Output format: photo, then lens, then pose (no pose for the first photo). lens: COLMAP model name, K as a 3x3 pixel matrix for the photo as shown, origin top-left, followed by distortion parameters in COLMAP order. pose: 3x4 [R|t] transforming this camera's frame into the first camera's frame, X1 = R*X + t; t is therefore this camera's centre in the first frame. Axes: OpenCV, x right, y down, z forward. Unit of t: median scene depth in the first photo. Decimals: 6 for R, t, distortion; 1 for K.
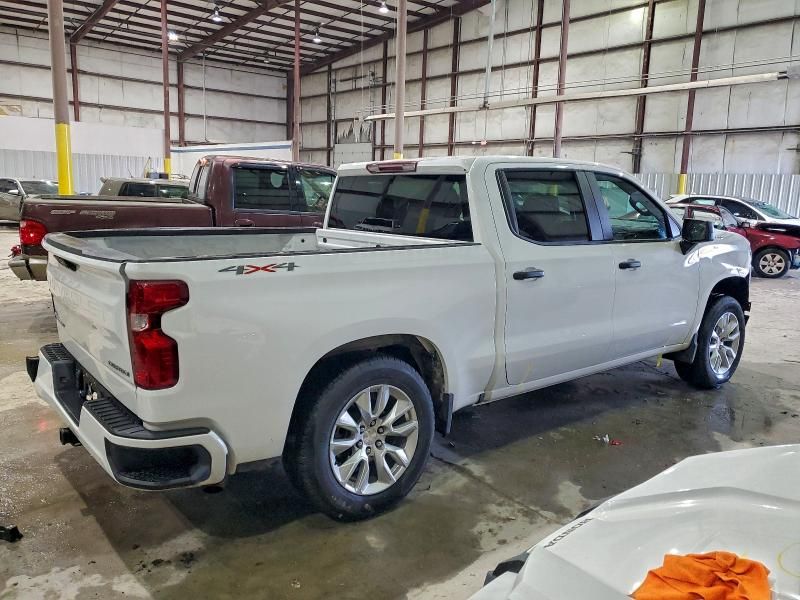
lens RADIAL K [[619.0, 0, 396.7], [0, 619.0, 298.3], [0, 0, 1]] dist [0.014938, 0.004786]
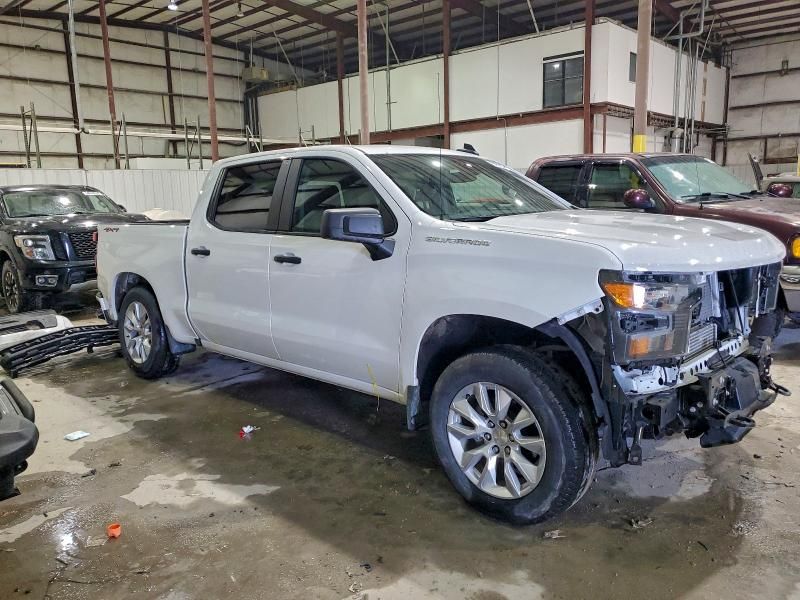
lens RADIAL K [[619.0, 0, 395.9], [0, 619.0, 299.9], [0, 0, 1]] dist [0.014938, 0.004786]
pose [[0.128125, 0.132239, -0.982902, 1.453499], [-0.126829, 0.985118, 0.116004, -0.135984], [0.983615, 0.109798, 0.142990, 1.179524]]
